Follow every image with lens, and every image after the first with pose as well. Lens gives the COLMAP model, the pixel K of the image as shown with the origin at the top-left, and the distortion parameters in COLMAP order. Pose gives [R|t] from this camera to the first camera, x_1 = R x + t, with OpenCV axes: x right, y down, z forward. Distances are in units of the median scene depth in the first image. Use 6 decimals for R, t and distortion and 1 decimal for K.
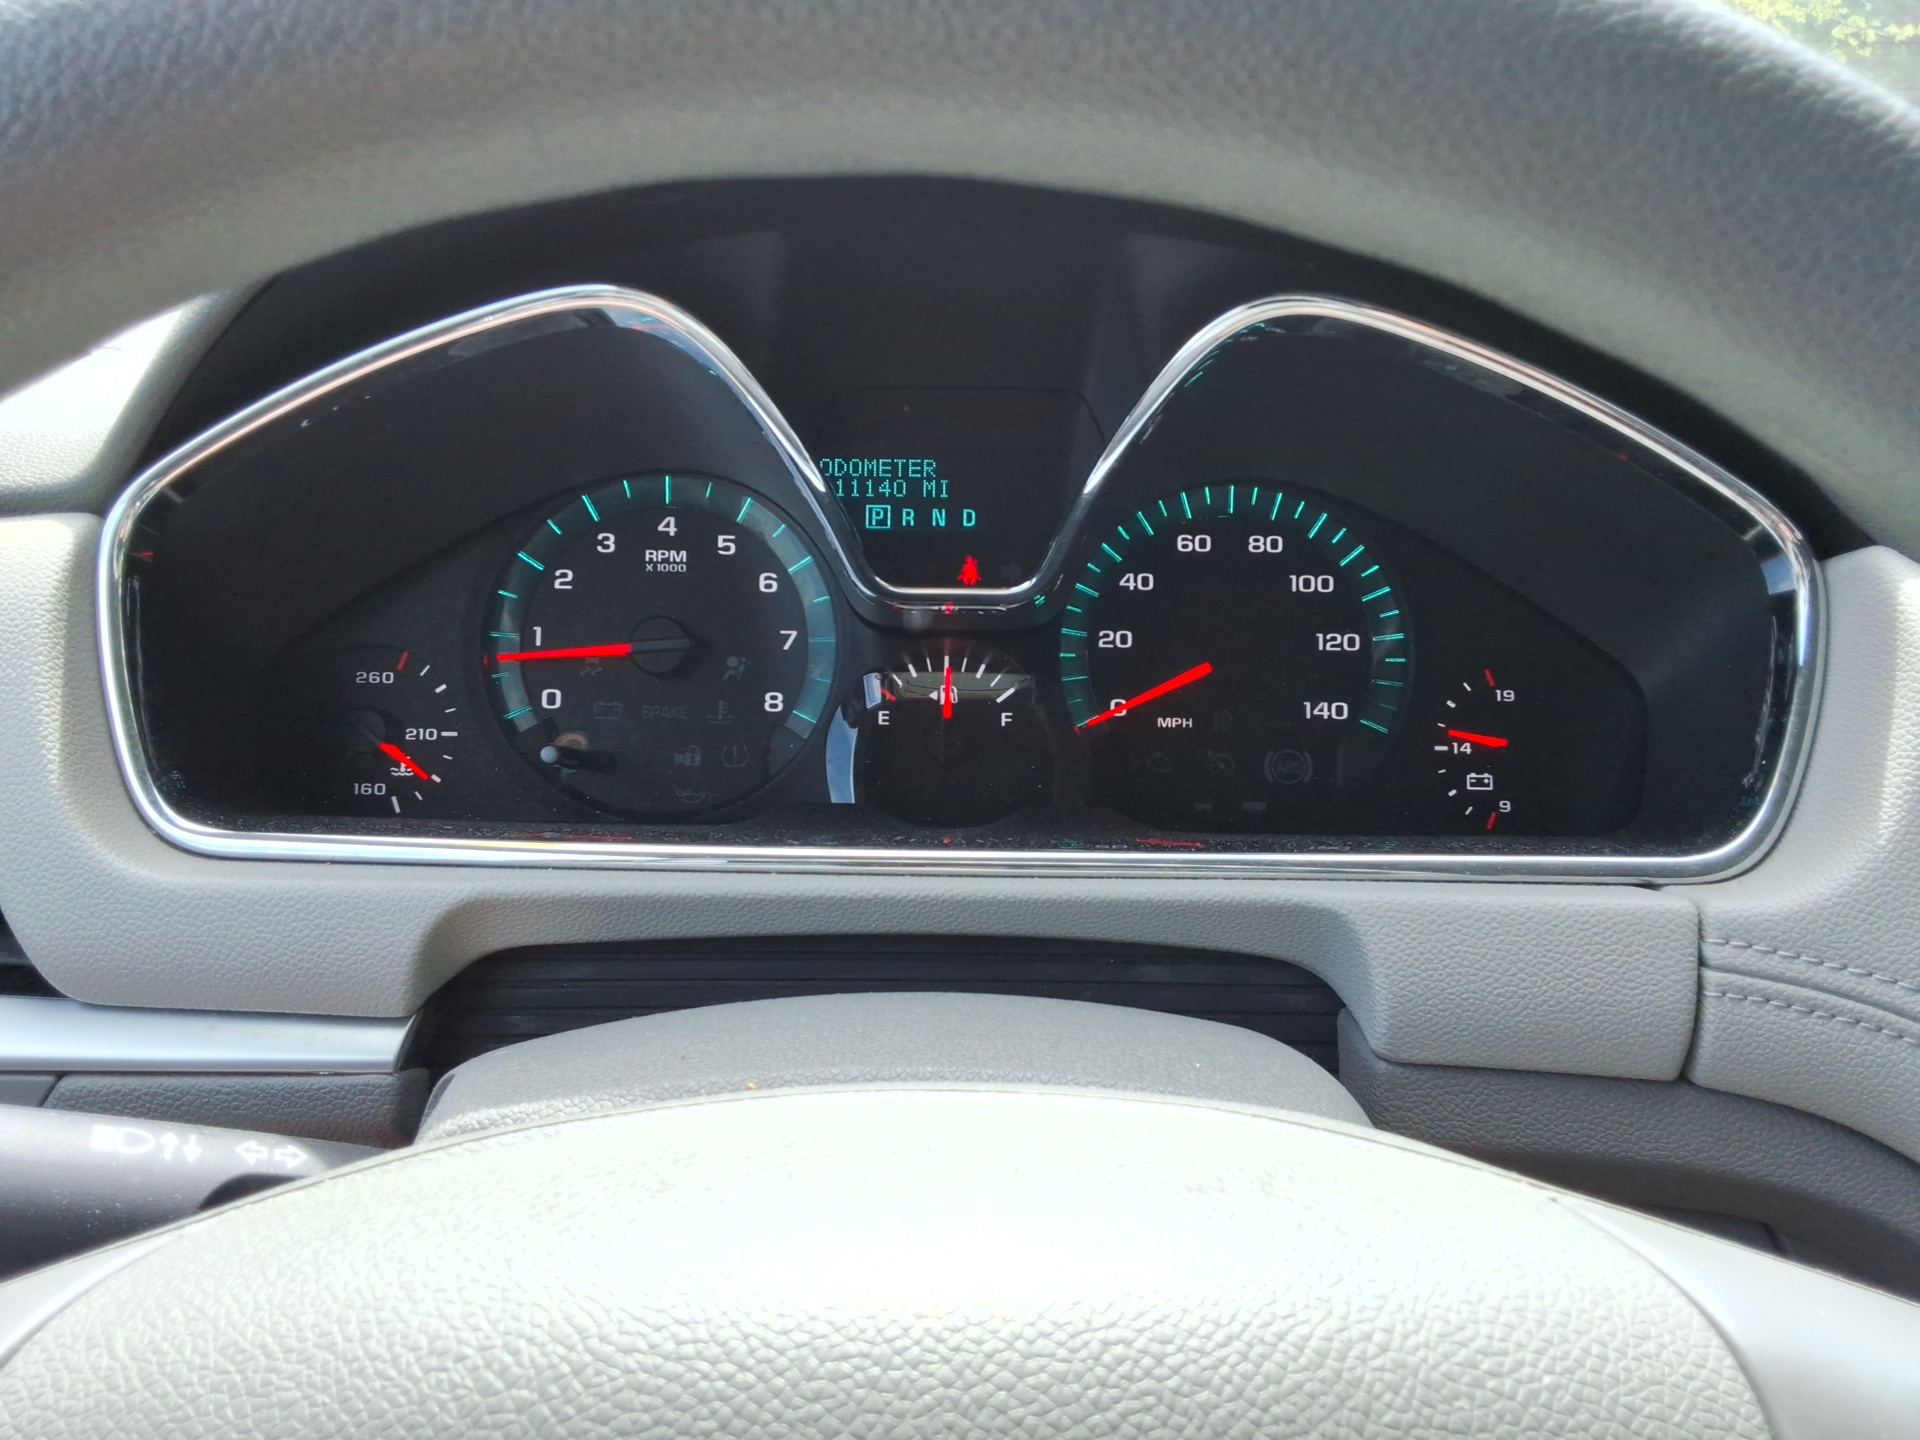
lens RADIAL K [[1537.9, 0, 973.3], [0, 1537.9, 708.1], [0, 0, 1]] dist [0.098534, -0.158029]
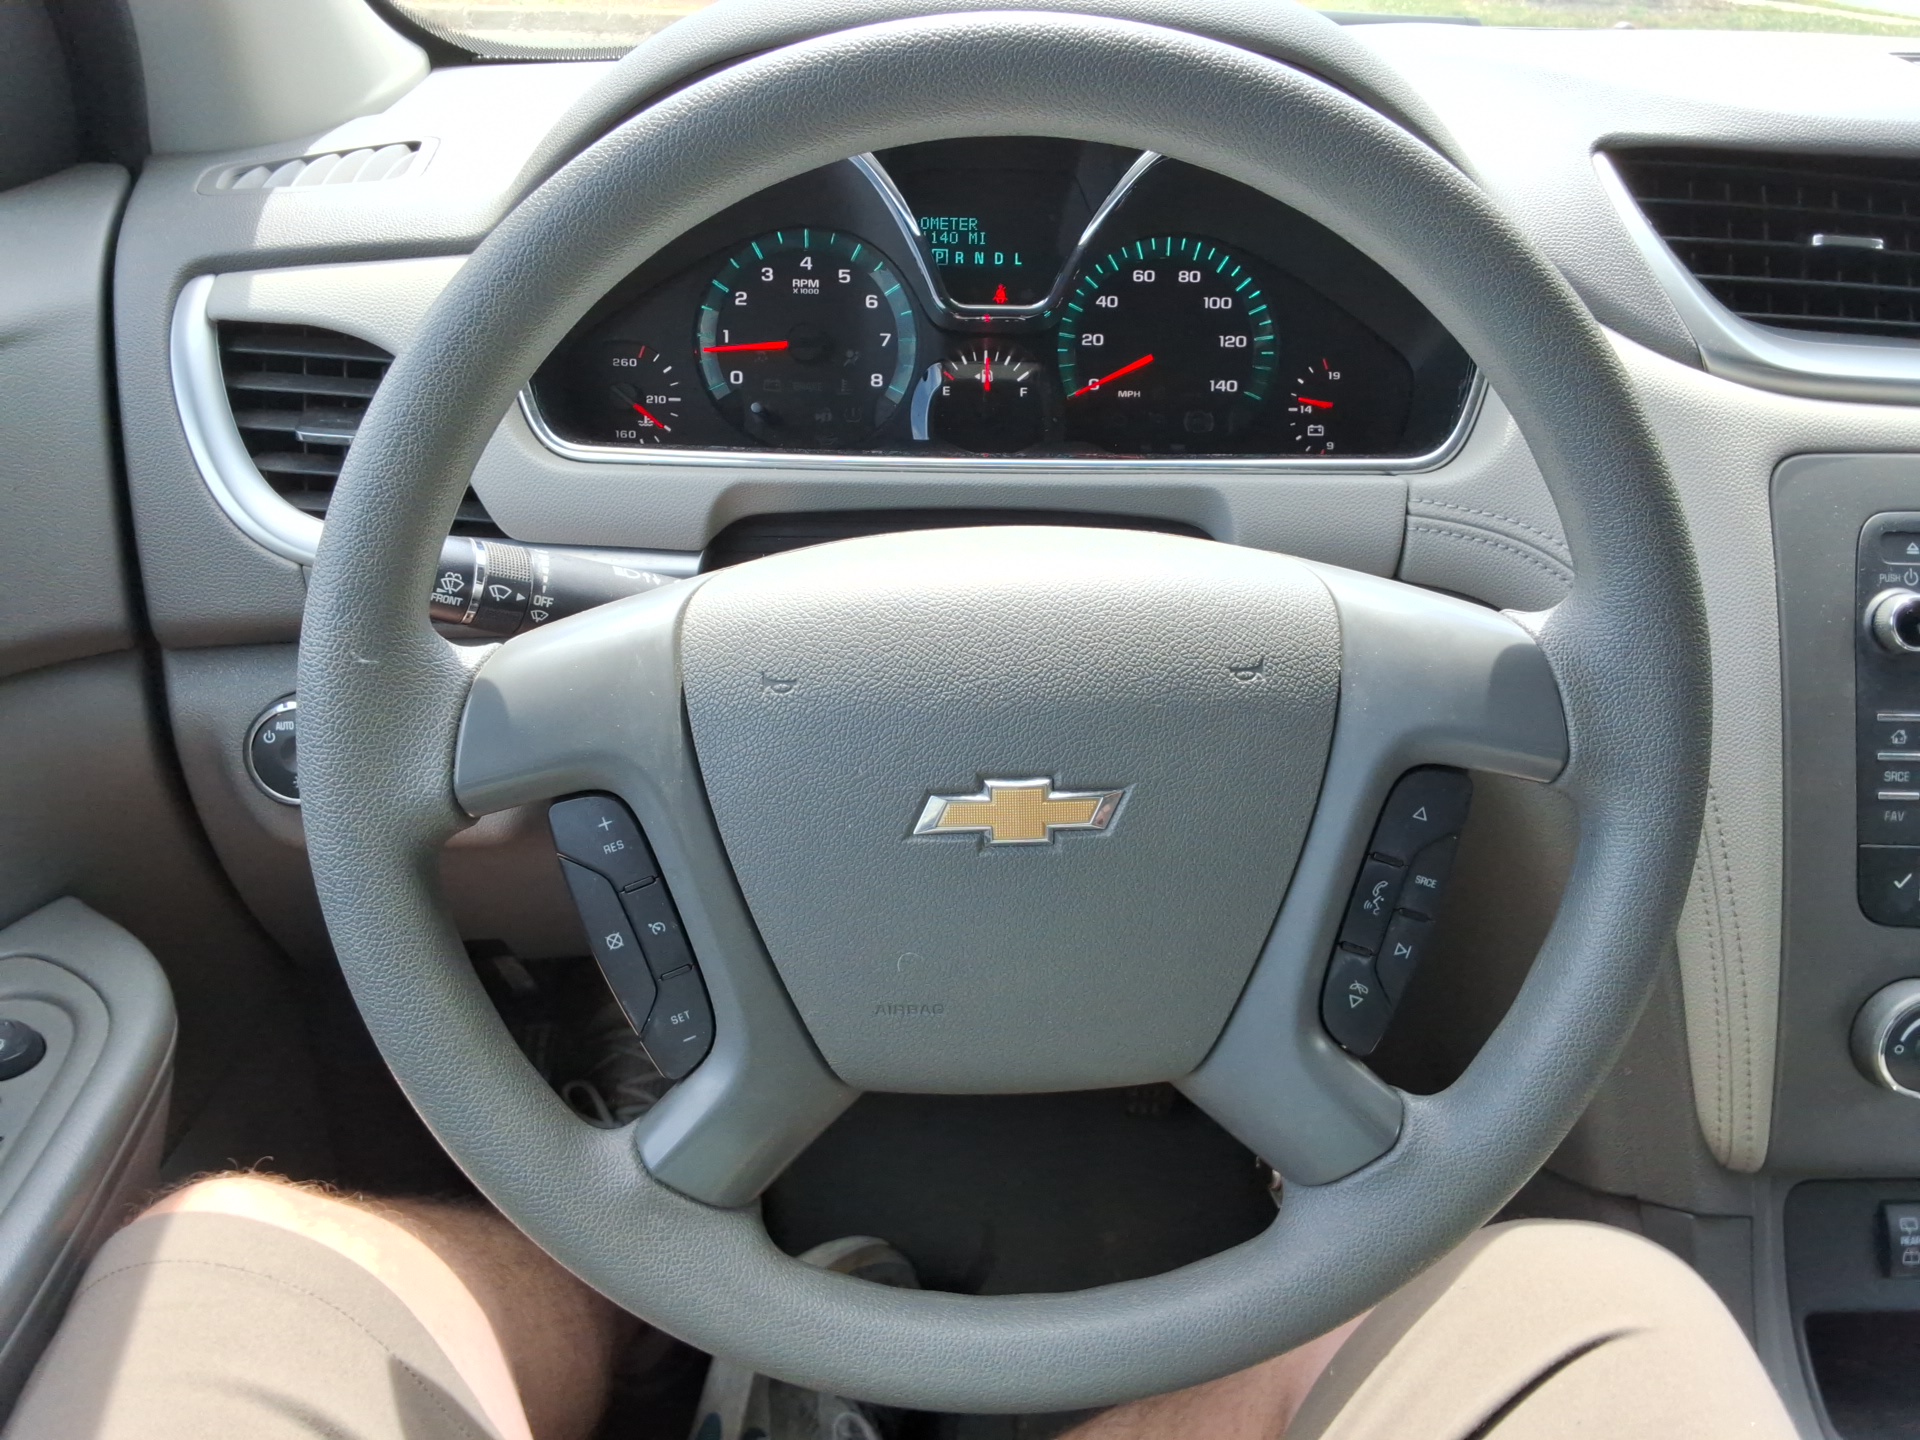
lens RADIAL K [[1540.3, 0, 960.0], [0, 1540.3, 720.0], [0, 0, 1]] dist [0.131725, -0.160264]
pose [[0.999706, -0.002334, 0.024132, -0.083484], [-0.001961, 0.984313, 0.176423, 0.058517], [-0.024165, -0.176418, 0.984019, -0.634496]]
